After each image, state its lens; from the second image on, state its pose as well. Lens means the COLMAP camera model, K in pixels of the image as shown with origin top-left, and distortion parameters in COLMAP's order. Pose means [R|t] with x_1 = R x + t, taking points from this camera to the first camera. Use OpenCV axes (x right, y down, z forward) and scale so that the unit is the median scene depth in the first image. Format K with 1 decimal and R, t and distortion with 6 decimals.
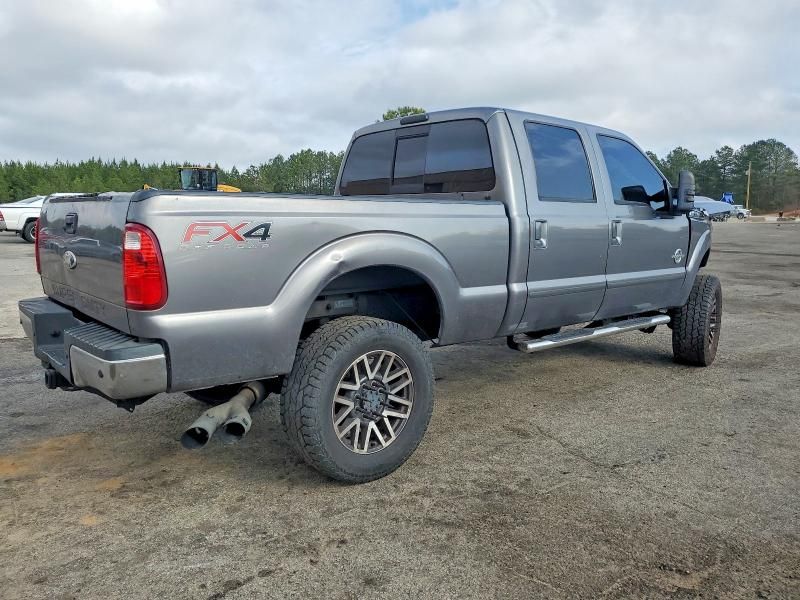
lens RADIAL K [[658.3, 0, 387.6], [0, 658.3, 281.8], [0, 0, 1]] dist [0.030424, 0.000434]
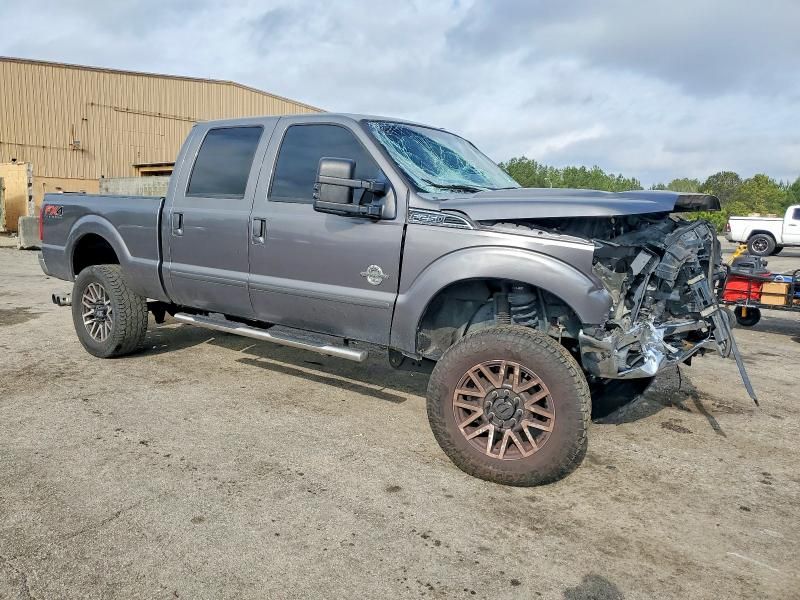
lens RADIAL K [[664.0, 0, 400.0], [0, 664.0, 300.0], [0, 0, 1]] dist [0.027450, -0.003137]
pose [[0.176029, 0.132511, -0.975425, 1.318756], [-0.134533, 0.984839, 0.109511, -0.108205], [0.975149, 0.111949, 0.191187, 1.028496]]
